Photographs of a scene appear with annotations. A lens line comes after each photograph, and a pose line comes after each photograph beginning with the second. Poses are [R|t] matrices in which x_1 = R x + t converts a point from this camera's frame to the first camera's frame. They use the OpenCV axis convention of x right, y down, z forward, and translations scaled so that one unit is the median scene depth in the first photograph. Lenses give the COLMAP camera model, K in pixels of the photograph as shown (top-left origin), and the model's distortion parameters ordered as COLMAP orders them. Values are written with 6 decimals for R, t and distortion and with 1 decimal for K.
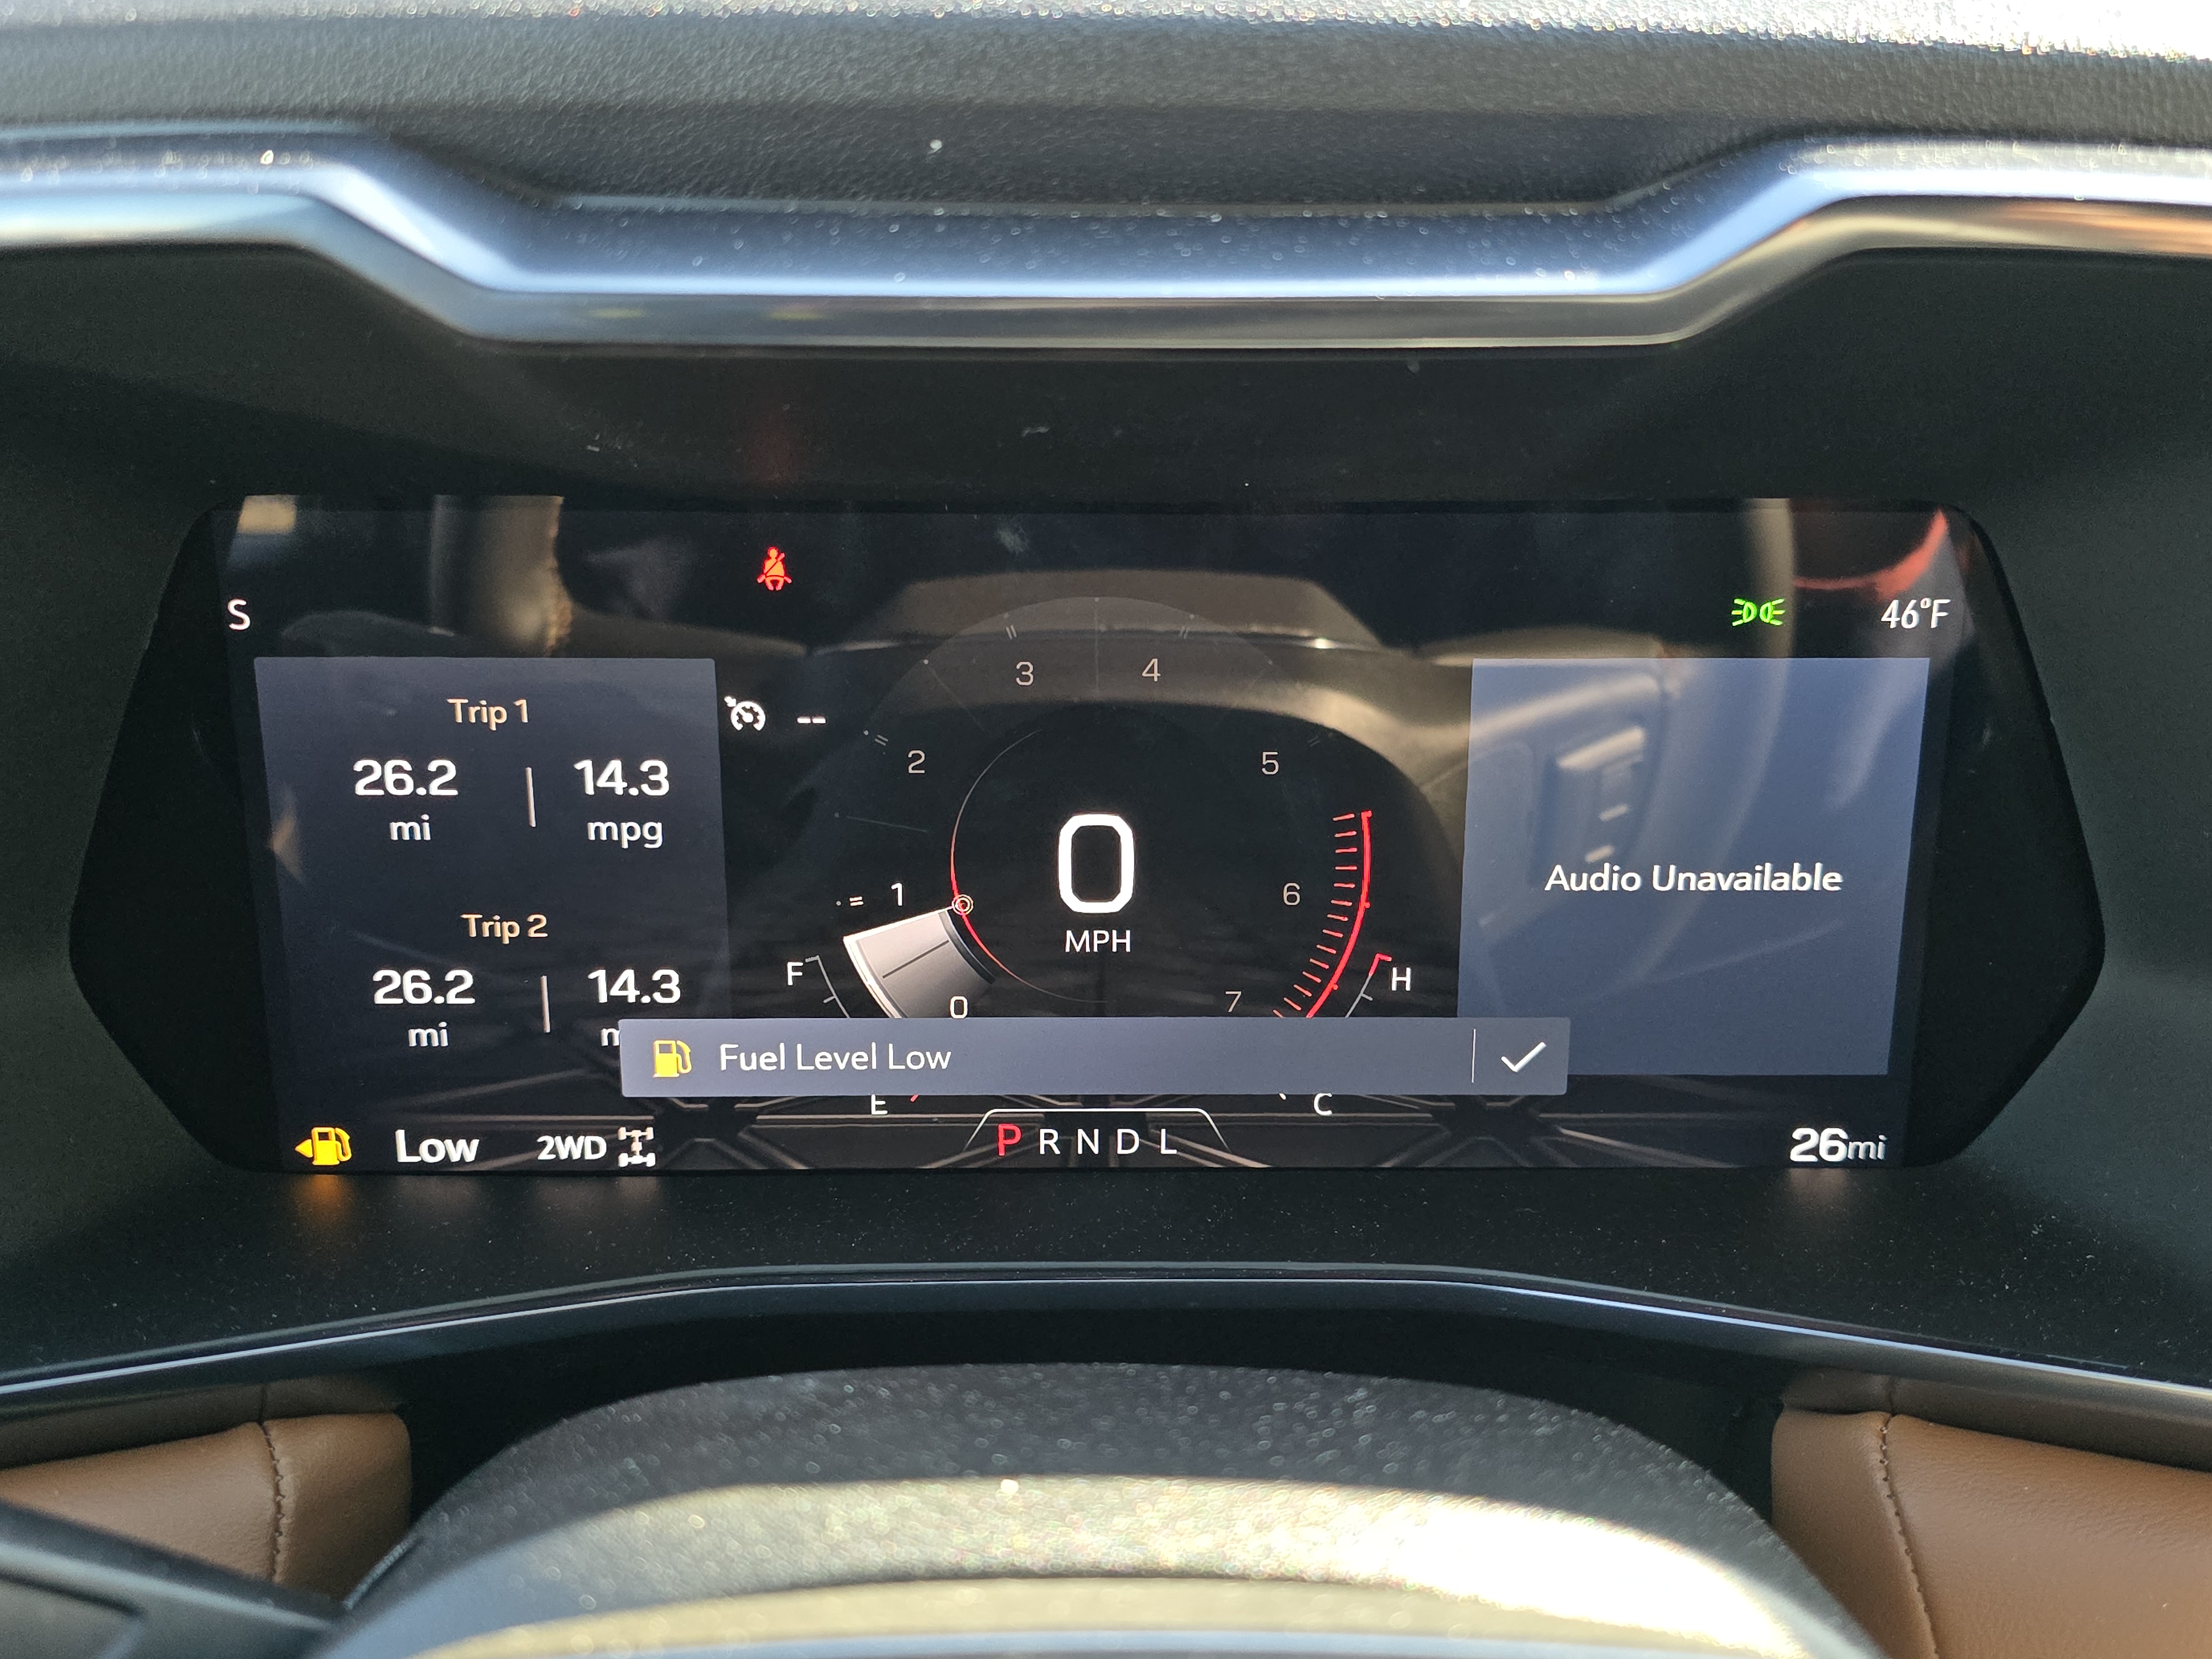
lens RADIAL K [[2191.6, 0, 1085.5], [0, 2191.6, 838.7], [0, 0, 1]] dist [0.103394, -0.210133]
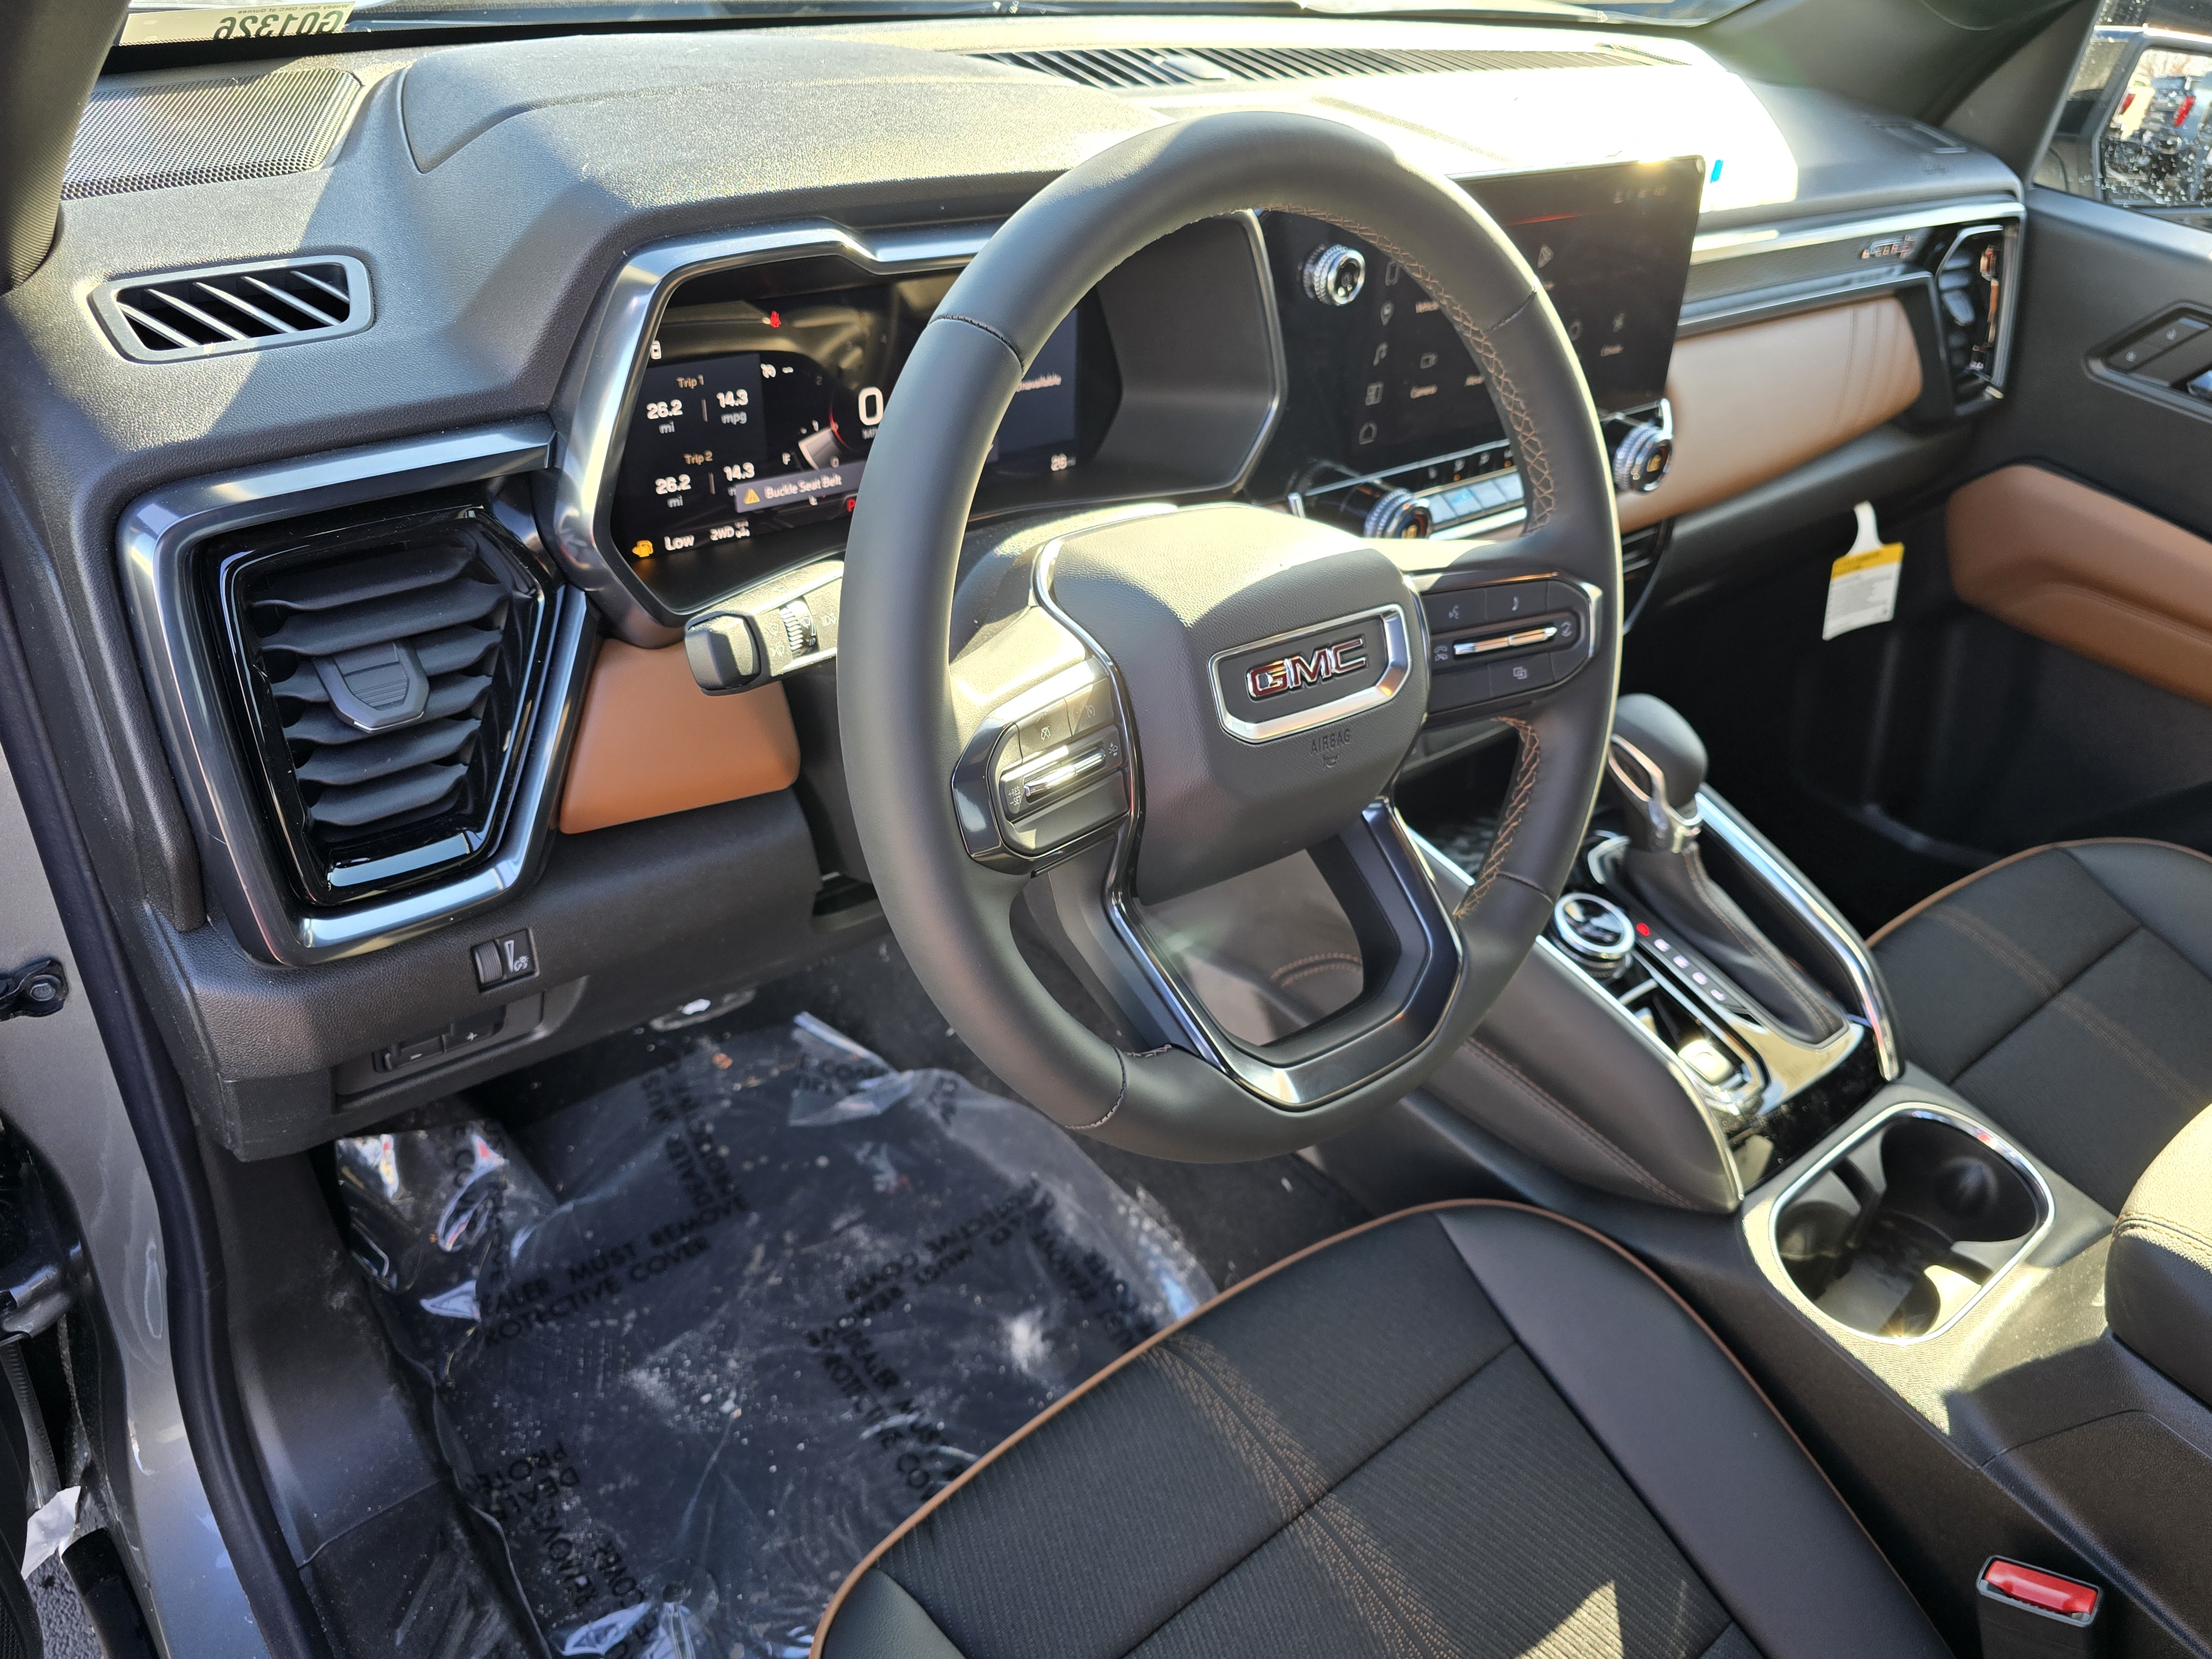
lens RADIAL K [[1569.4, 0, 1106.0], [0, 1569.4, 829.5], [0, 0, 1]] dist [0.035502, -0.031983]
pose [[0.774271, -0.294939, 0.559924, -1.141057], [0.140027, 0.942673, 0.302919, -0.051914], [-0.617168, -0.156137, 0.771184, -1.002424]]
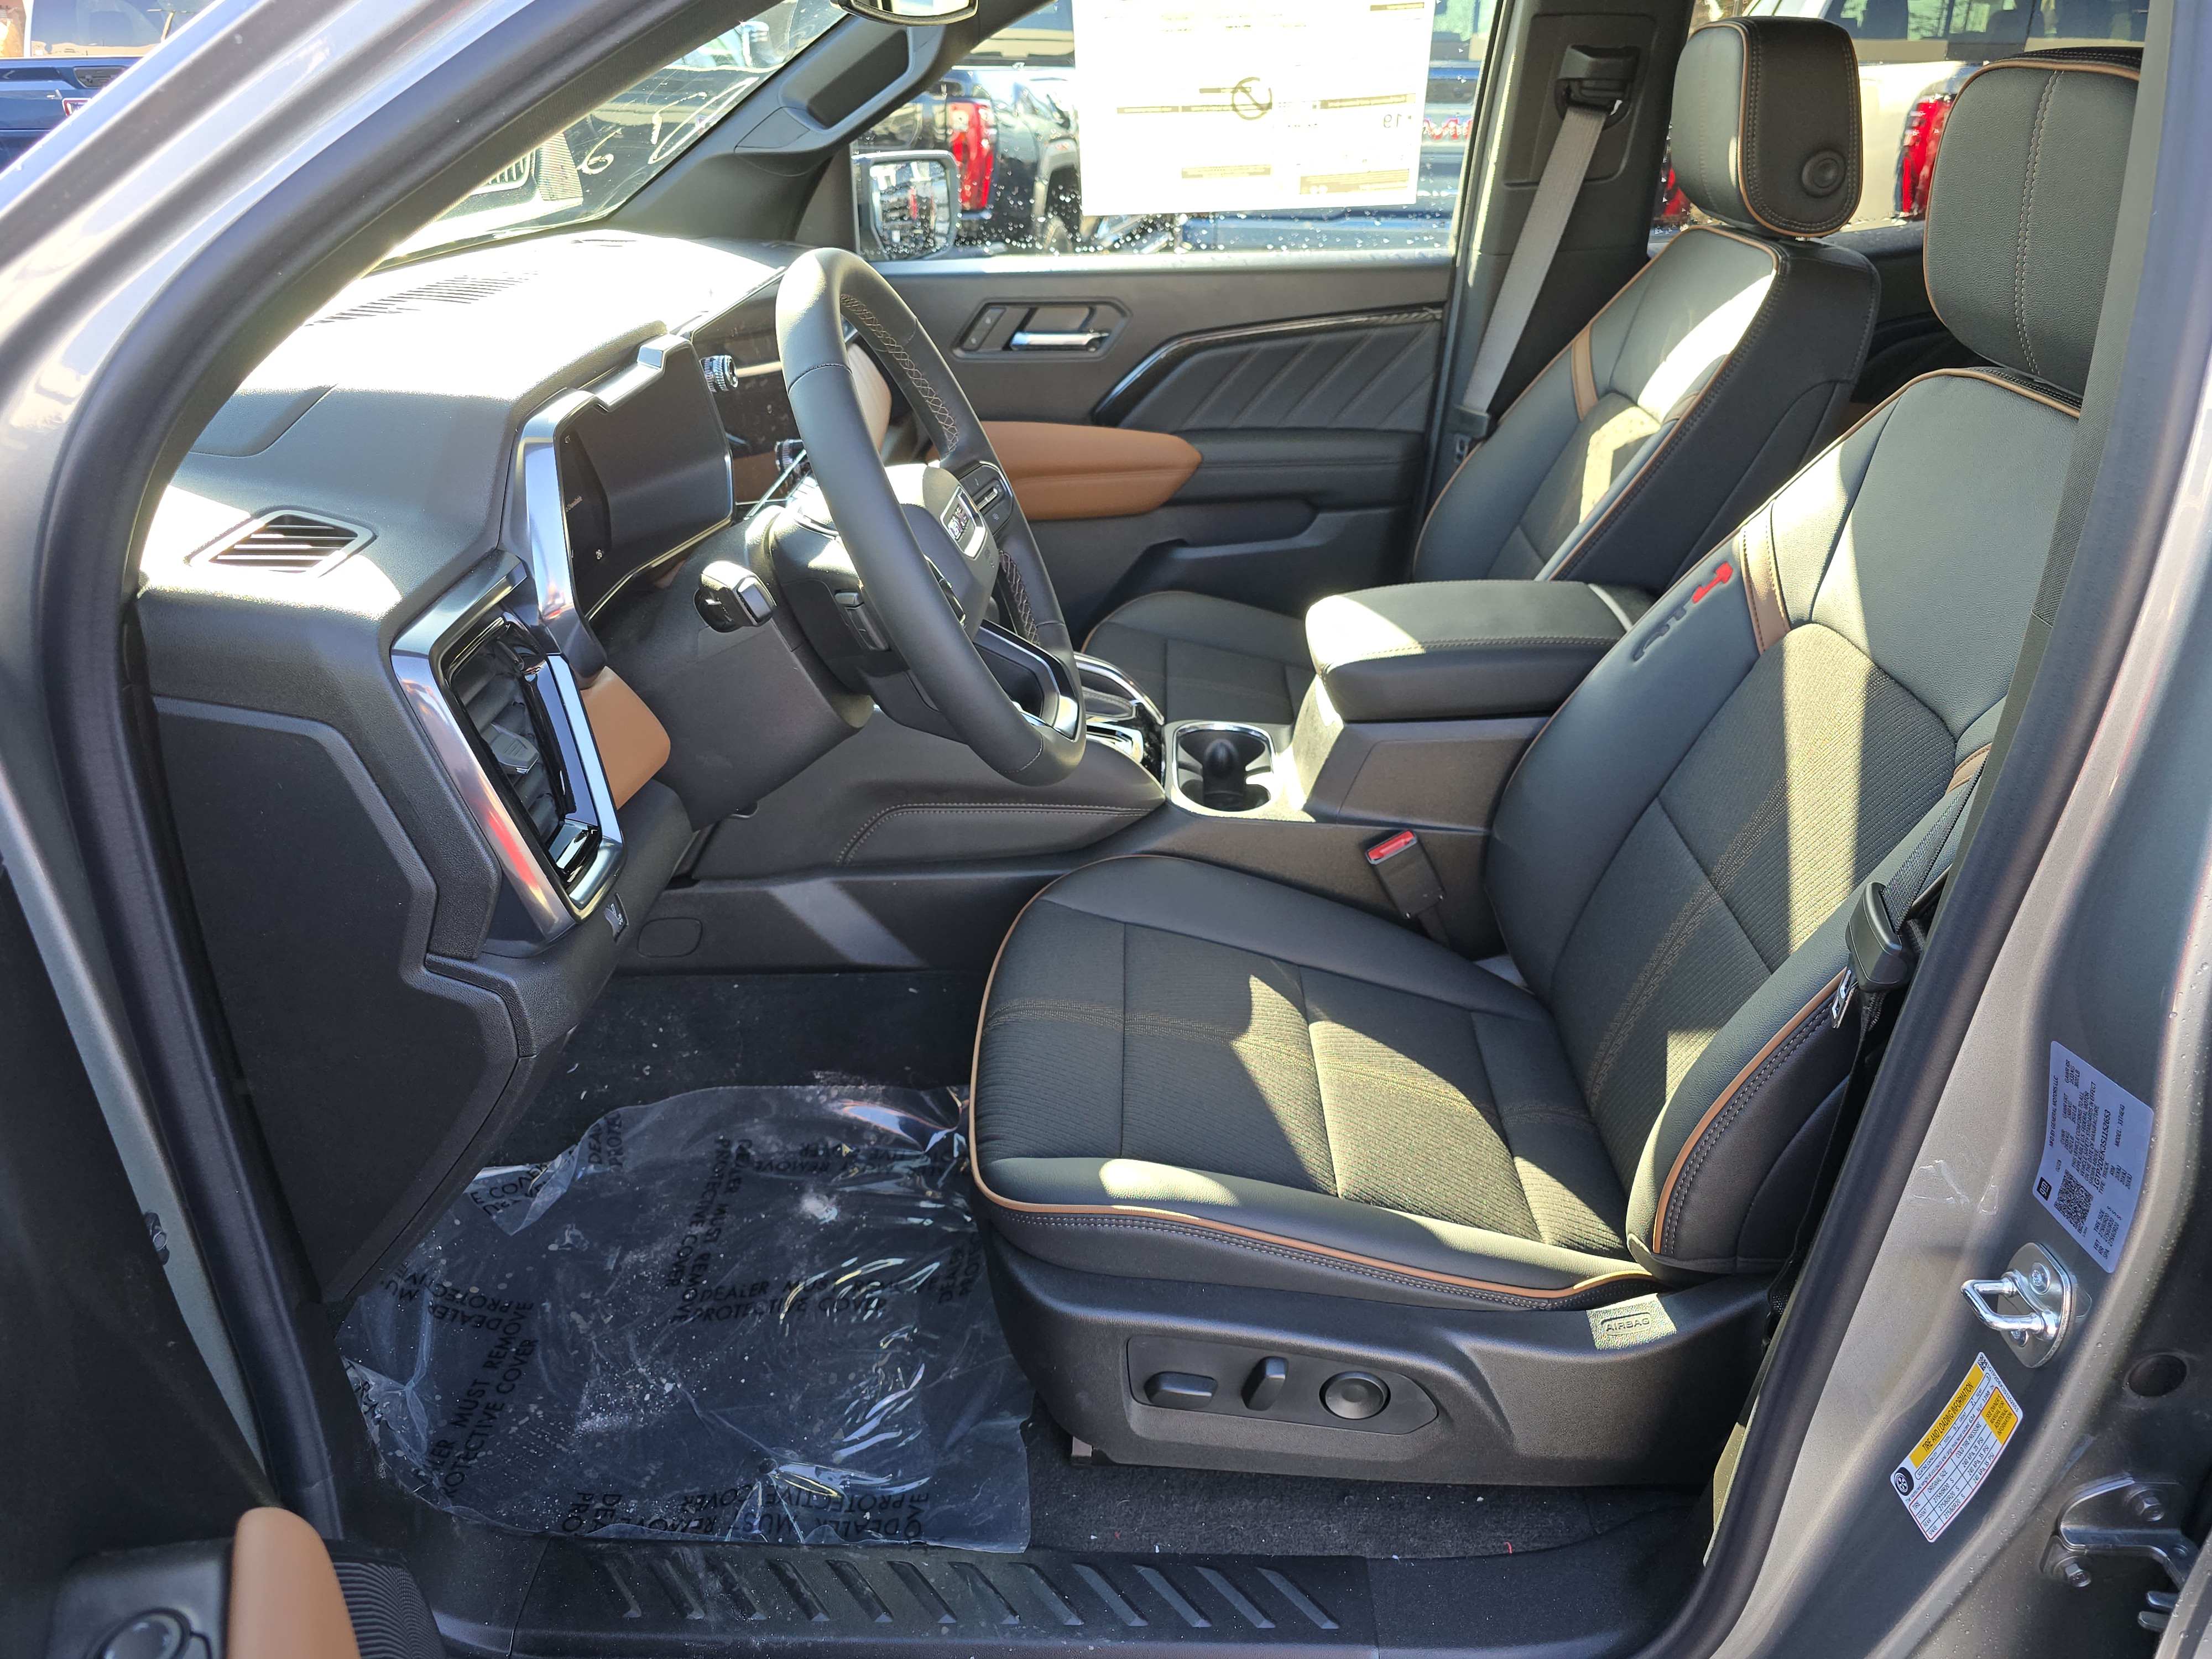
lens RADIAL K [[1569.4, 0, 1106.0], [0, 1569.4, 829.5], [0, 0, 1]] dist [0.035502, -0.031983]
pose [[0.037411, -0.453199, 0.890624, -2.975116], [0.407960, 0.820522, 0.400391, -0.294859], [-0.912233, 0.348360, 0.215584, -0.536621]]
